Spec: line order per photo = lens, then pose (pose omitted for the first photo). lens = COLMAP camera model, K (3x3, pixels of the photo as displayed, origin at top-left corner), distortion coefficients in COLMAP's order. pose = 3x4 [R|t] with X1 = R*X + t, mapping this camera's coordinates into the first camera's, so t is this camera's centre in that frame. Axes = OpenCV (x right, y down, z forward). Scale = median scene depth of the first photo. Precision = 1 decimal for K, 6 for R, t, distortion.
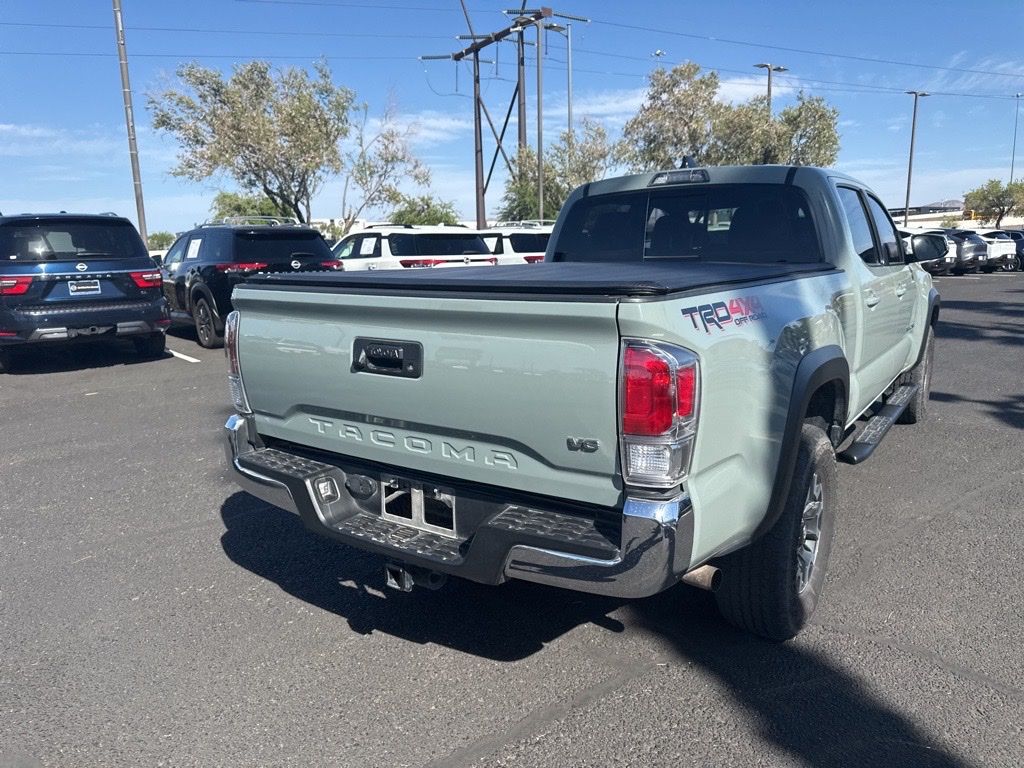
lens RADIAL K [[709.5, 0, 520.2], [0, 709.5, 380.7], [0, 0, 1]] dist [0.044128, -0.054180]
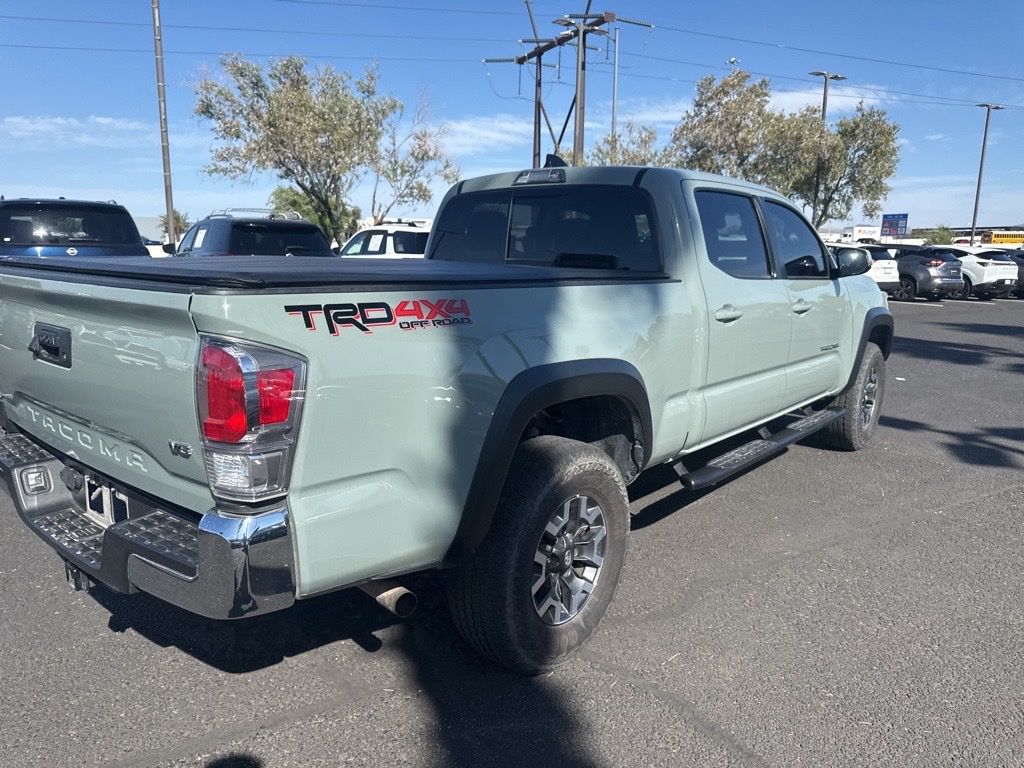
lens RADIAL K [[709.5, 0, 523.2], [0, 709.5, 379.7], [0, 0, 1]] dist [0.044128, -0.054180]
pose [[0.995498, 0.052831, -0.078689, 0.119369], [-0.053377, 0.998563, -0.004851, -0.003607], [0.078320, 0.009029, 0.996887, 0.022232]]
